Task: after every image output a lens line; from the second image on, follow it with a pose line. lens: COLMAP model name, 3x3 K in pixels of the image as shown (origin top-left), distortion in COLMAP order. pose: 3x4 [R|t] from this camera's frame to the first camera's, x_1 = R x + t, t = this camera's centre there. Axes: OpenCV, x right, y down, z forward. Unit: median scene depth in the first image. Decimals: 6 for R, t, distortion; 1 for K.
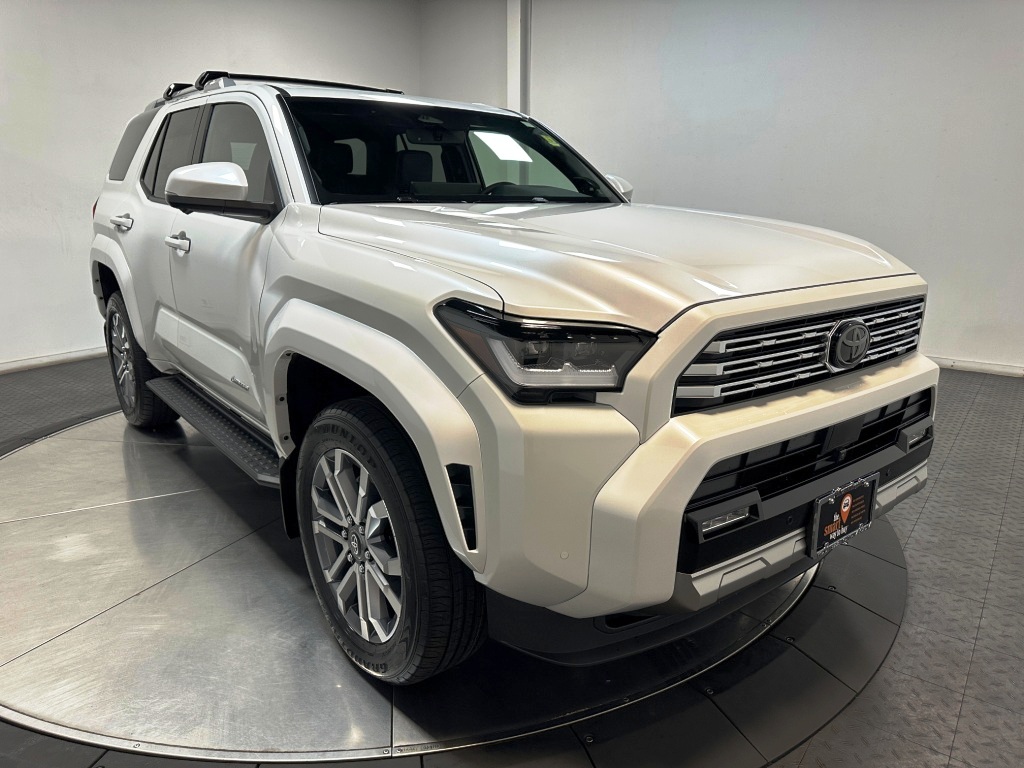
lens RADIAL K [[705.8, 0, 512.0], [0, 705.8, 384.0], [0, 0, 1]] dist [0.165321, -0.298039]
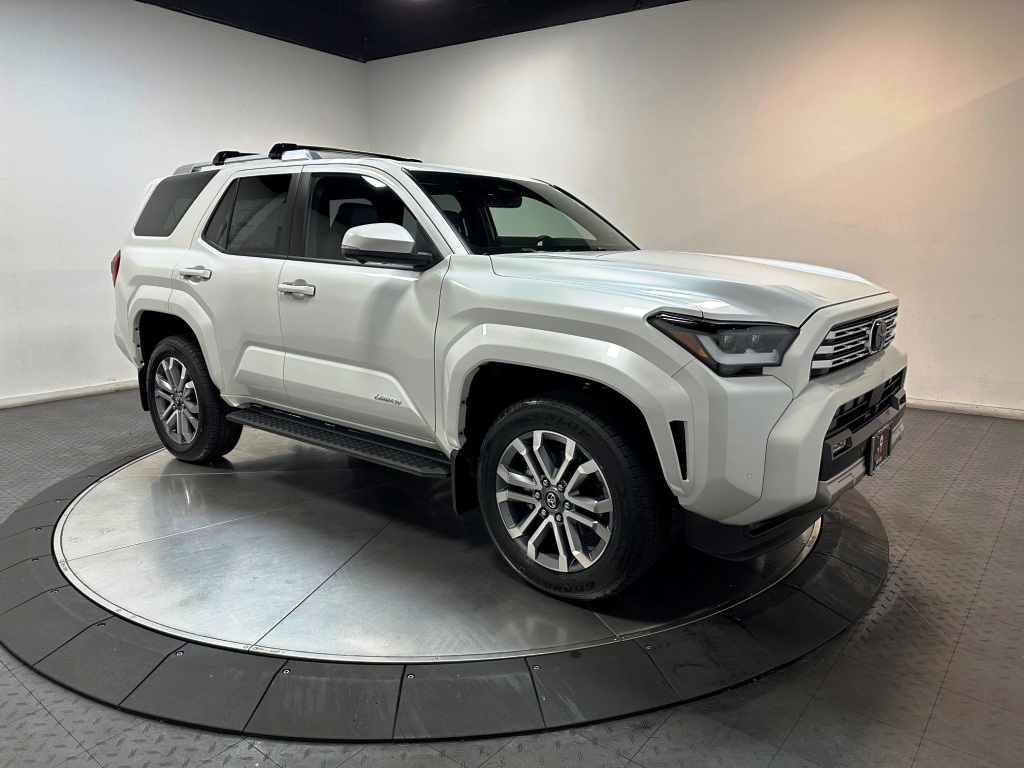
lens RADIAL K [[705.8, 0, 512.0], [0, 705.8, 384.0], [0, 0, 1]] dist [0.165321, -0.298039]
pose [[0.977932, -0.052027, 0.202341, -0.624396], [0.064991, 0.996201, -0.057962, 0.087004], [-0.198556, 0.069833, 0.977598, -0.355881]]
